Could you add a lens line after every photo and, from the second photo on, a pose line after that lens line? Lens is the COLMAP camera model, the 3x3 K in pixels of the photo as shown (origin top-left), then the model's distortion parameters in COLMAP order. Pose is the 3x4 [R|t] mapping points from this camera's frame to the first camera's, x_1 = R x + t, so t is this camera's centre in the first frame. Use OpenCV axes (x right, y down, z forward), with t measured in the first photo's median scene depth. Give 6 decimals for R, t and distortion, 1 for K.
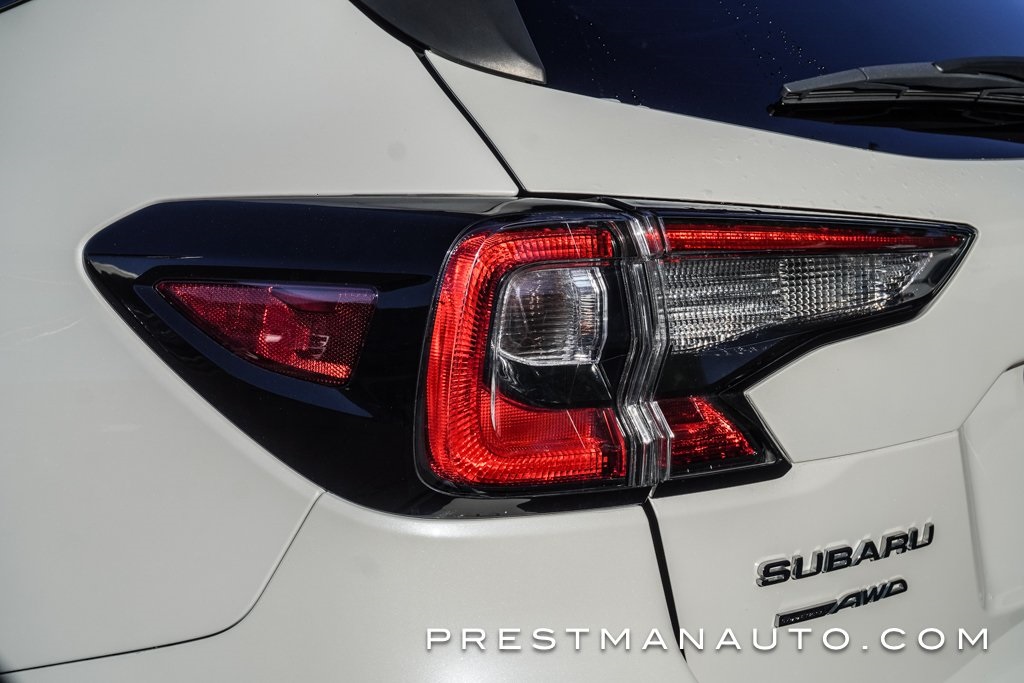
lens RADIAL K [[1974.1, 0, 513.1], [0, 1974.1, 340.6], [0, 0, 1]] dist [-0.006038, 0.000000]
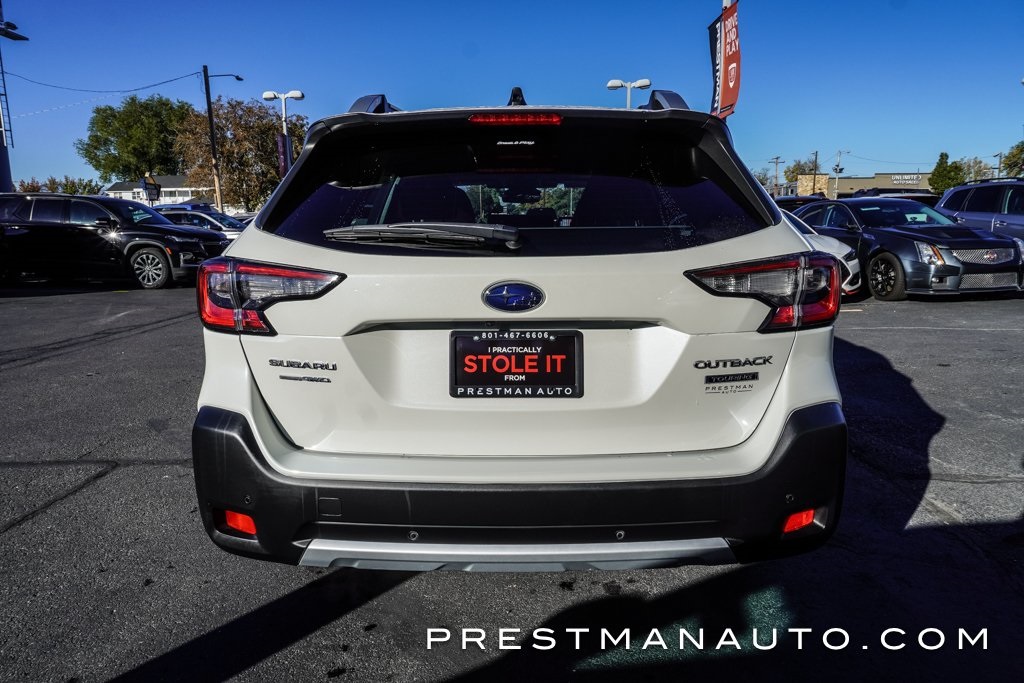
lens RADIAL K [[700.9, 0, 521.9], [0, 700.9, 339.5], [0, 0, 1]] dist [-0.025670, 0.027600]
pose [[0.548062, 0.126944, -0.826748, 1.488056], [-0.125303, 0.989723, 0.068903, -0.073555], [0.826999, 0.065831, 0.558336, 0.673122]]
